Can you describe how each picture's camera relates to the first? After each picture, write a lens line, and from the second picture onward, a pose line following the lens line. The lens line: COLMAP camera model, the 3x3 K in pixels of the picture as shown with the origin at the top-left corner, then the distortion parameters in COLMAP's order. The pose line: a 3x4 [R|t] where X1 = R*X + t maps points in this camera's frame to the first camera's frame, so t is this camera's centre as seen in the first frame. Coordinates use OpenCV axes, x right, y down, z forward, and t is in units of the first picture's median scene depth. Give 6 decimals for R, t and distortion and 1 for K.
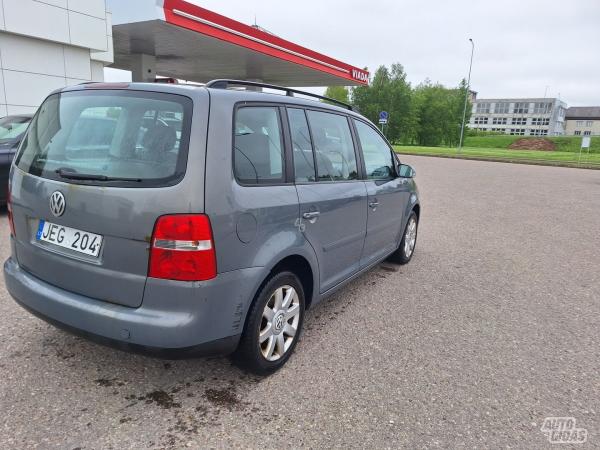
lens RADIAL K [[413.5, 0, 300.0], [0, 413.5, 225.0], [0, 0, 1]] dist [0.099194, -0.159201]
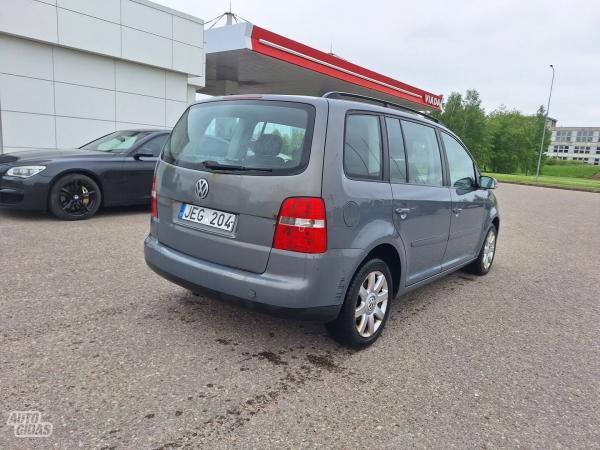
lens RADIAL K [[429.5, 0, 300.0], [0, 429.5, 225.0], [0, 0, 1]] dist [0.062813, -0.076185]
pose [[0.990552, 0.041793, -0.130614, -0.096771], [-0.051029, 0.996367, -0.068178, 0.110420], [0.127291, 0.074198, 0.989086, -0.193943]]
